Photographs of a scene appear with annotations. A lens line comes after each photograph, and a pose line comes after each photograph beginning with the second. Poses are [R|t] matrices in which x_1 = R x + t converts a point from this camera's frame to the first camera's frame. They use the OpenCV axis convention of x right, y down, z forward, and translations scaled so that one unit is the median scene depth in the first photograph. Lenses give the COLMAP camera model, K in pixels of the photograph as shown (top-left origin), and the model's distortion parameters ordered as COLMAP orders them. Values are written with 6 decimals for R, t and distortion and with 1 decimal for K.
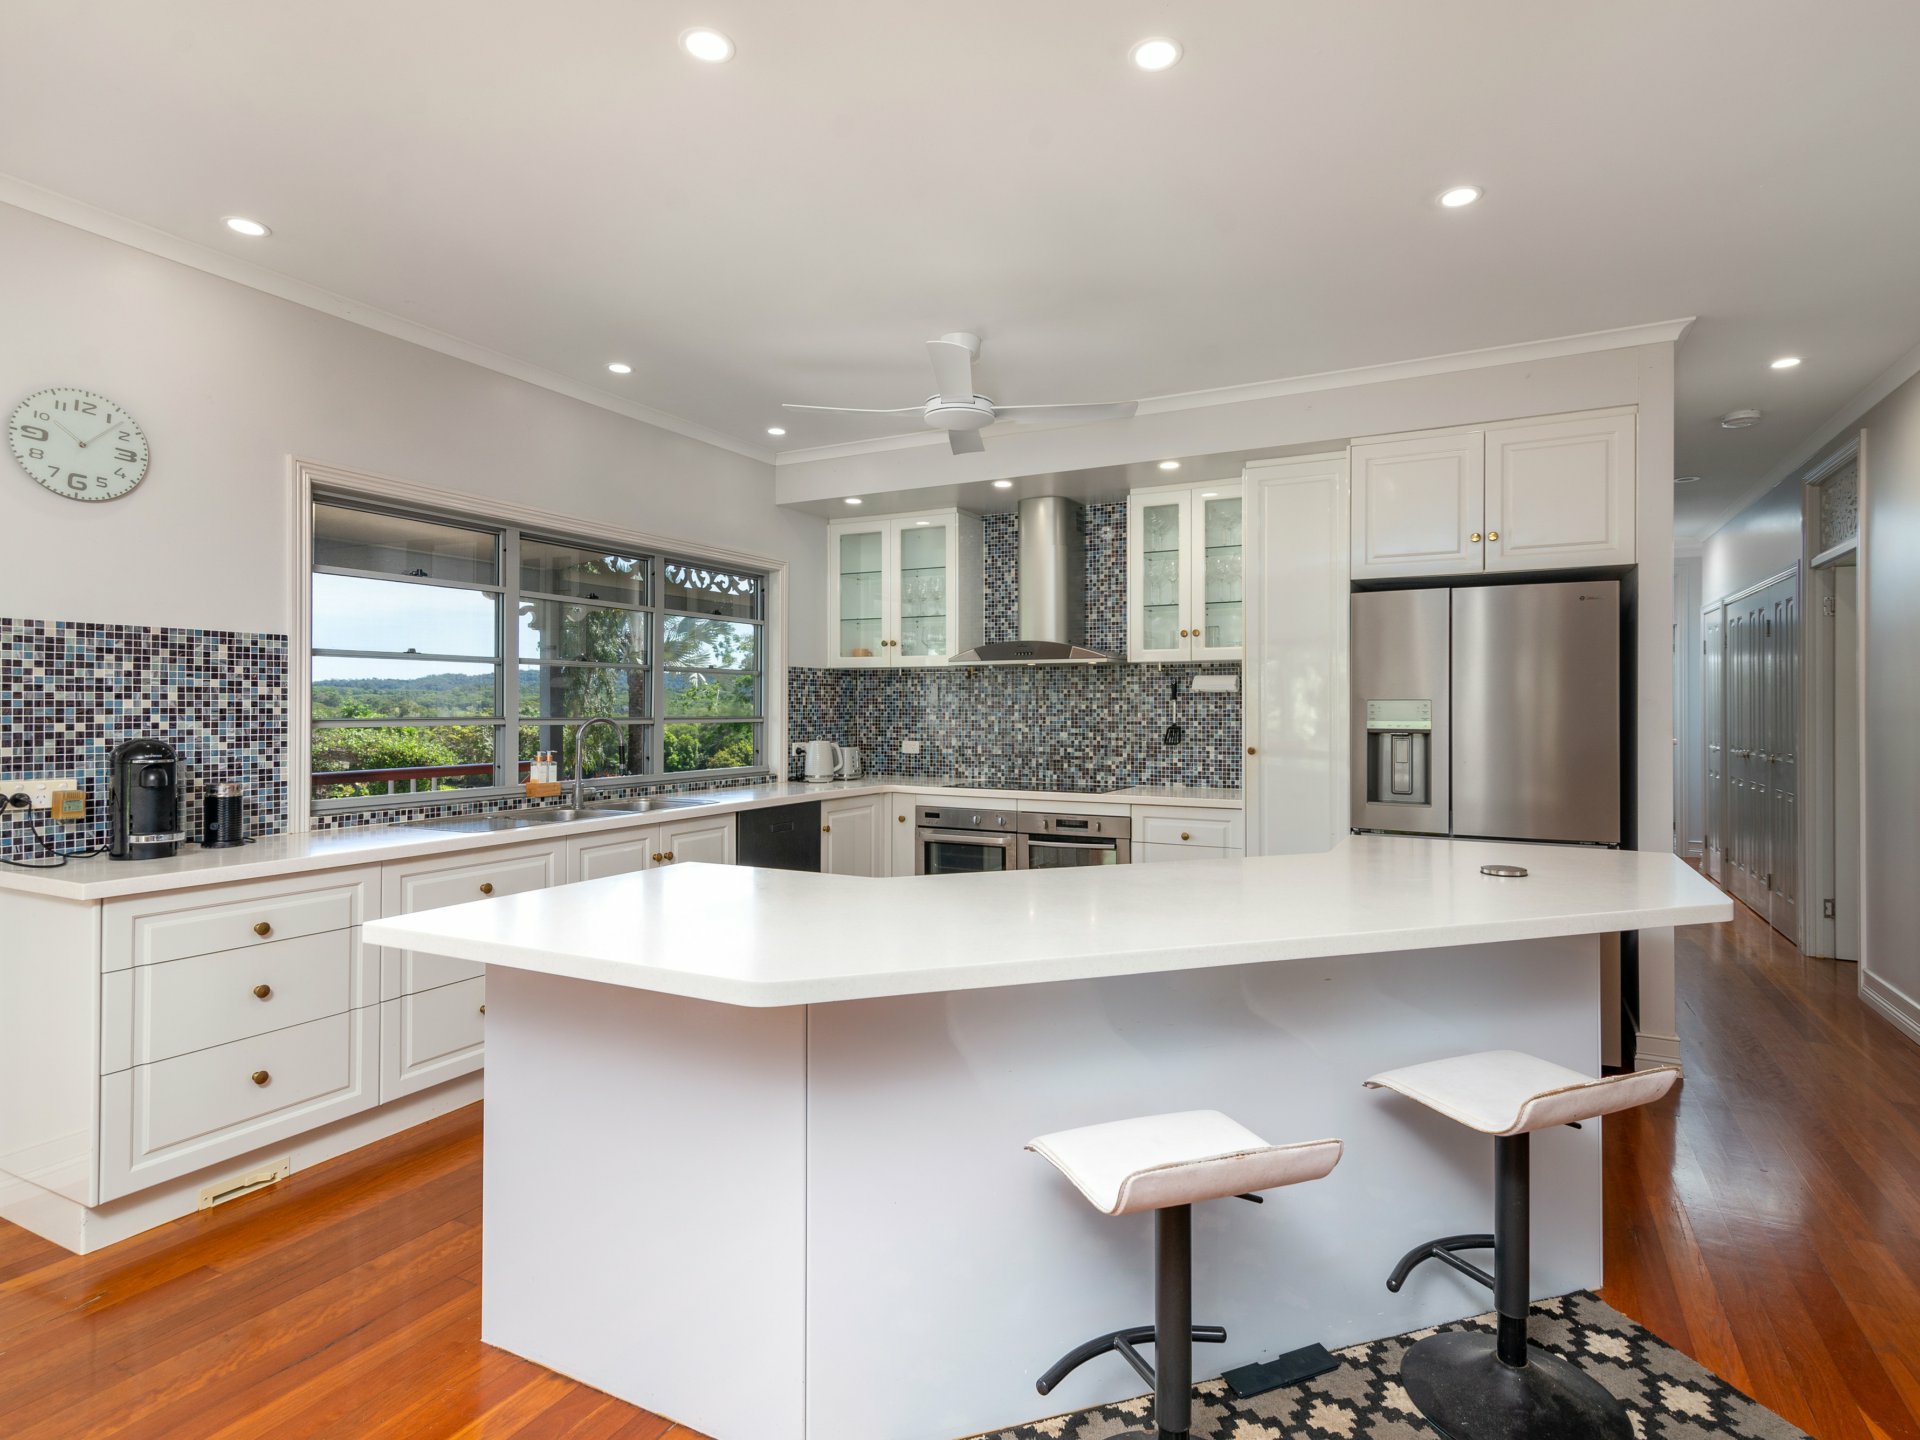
lens RADIAL K [[957.1, 0, 954.6], [0, 957.1, 712.2], [0, 0, 1]] dist [0.004708, -0.000138]
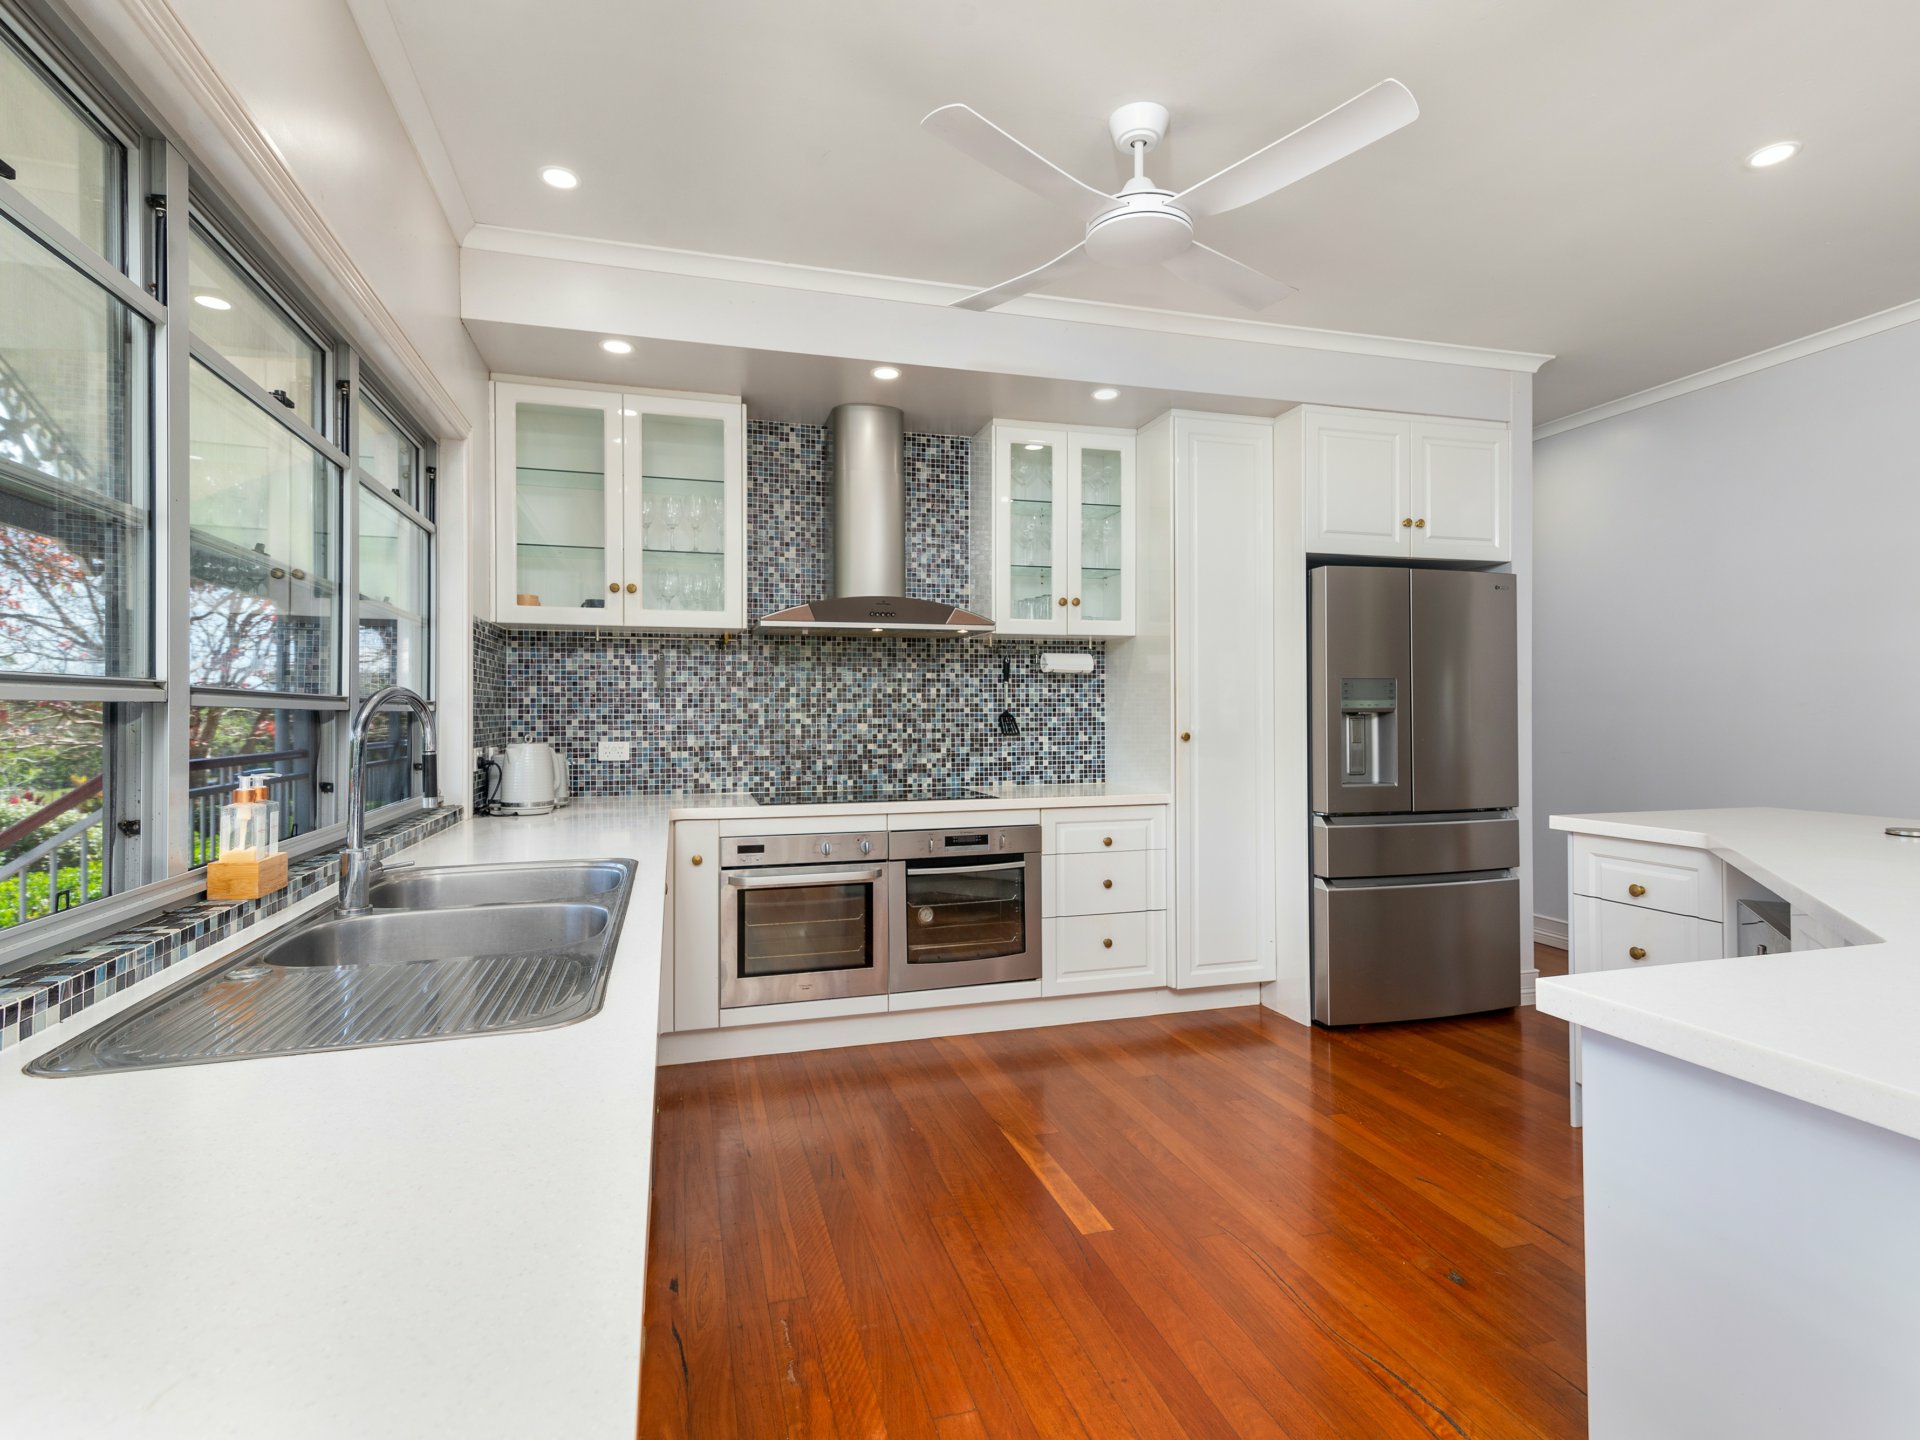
lens RADIAL K [[957.1, 0, 962.9], [0, 957.1, 716.1], [0, 0, 1]] dist [0.004708, -0.000138]
pose [[0.732483, -0.006355, 0.680756, -0.353914], [0.007077, 0.999973, 0.001719, 0.014620], [-0.680749, 0.003559, 0.732508, 0.396193]]
